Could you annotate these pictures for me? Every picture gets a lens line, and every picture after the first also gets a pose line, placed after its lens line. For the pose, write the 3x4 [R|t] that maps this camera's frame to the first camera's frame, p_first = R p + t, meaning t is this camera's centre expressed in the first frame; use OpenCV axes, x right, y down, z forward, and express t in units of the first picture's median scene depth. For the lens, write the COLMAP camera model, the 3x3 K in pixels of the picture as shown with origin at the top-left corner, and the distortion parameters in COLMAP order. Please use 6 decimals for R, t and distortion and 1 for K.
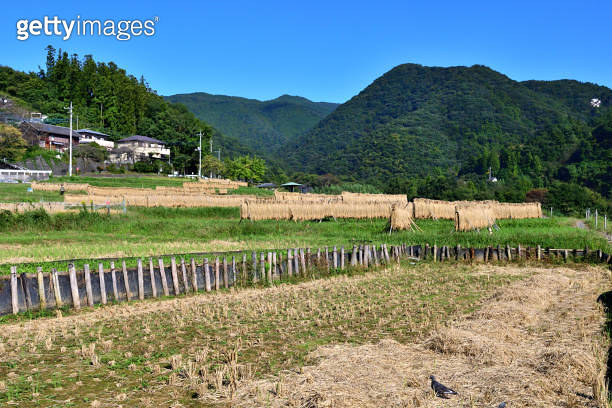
lens RADIAL K [[695.1, 0, 305.4], [0, 695.1, 201.9], [0, 0, 1]] dist [-0.016878, 0.000000]
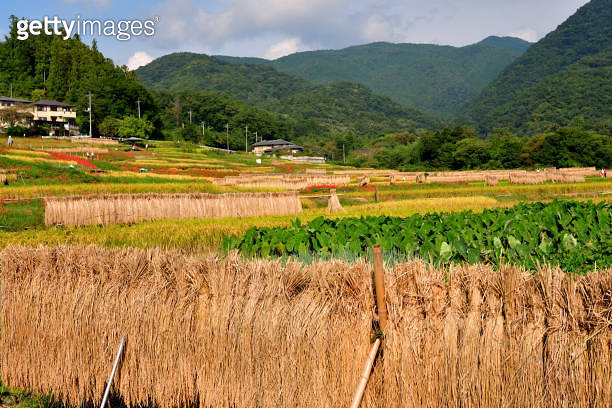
lens RADIAL K [[874.4, 0, 305.2], [0, 874.4, 204.2], [0, 0, 1]] dist [-0.046281, 0.000000]
pose [[0.960286, -0.028853, -0.277521, 0.079575], [0.037277, 0.998989, 0.025125, 0.006295], [0.276516, -0.034473, 0.960391, -0.017711]]
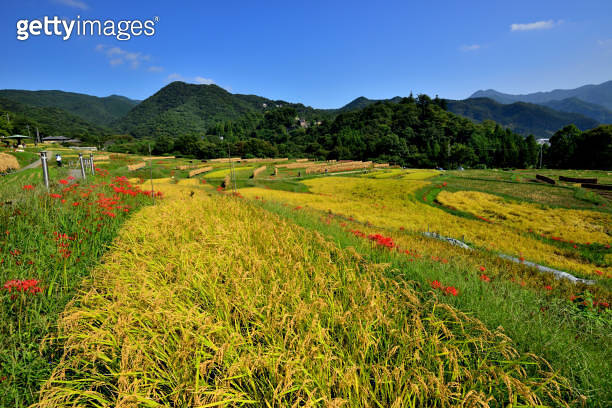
lens RADIAL K [[287.7, 0, 305.1], [0, 287.7, 192.5], [0, 0, 1]] dist [-0.018404, -0.002414]
pose [[0.861758, -0.096114, 0.498132, 0.018904], [0.019214, 0.987368, 0.157273, -0.000249], [-0.506956, -0.125960, 0.852719, 0.051791]]
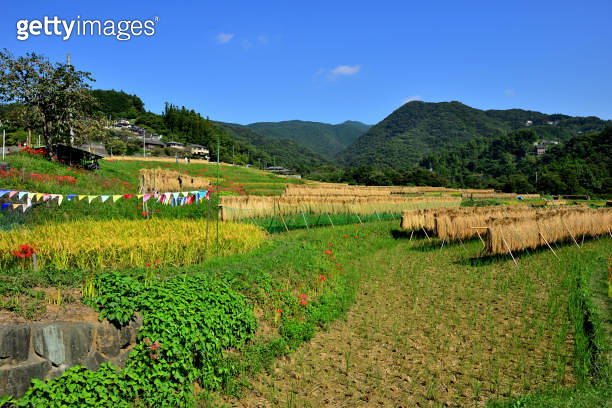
lens RADIAL K [[425.4, 0, 306.0], [0, 425.4, 198.3], [0, 0, 1]] dist [-0.004281, -0.018052]
pose [[0.988894, 0.012733, -0.148074, 0.052065], [-0.008491, 0.999536, 0.029248, 0.005471], [0.148378, -0.027666, 0.988544, -0.047390]]
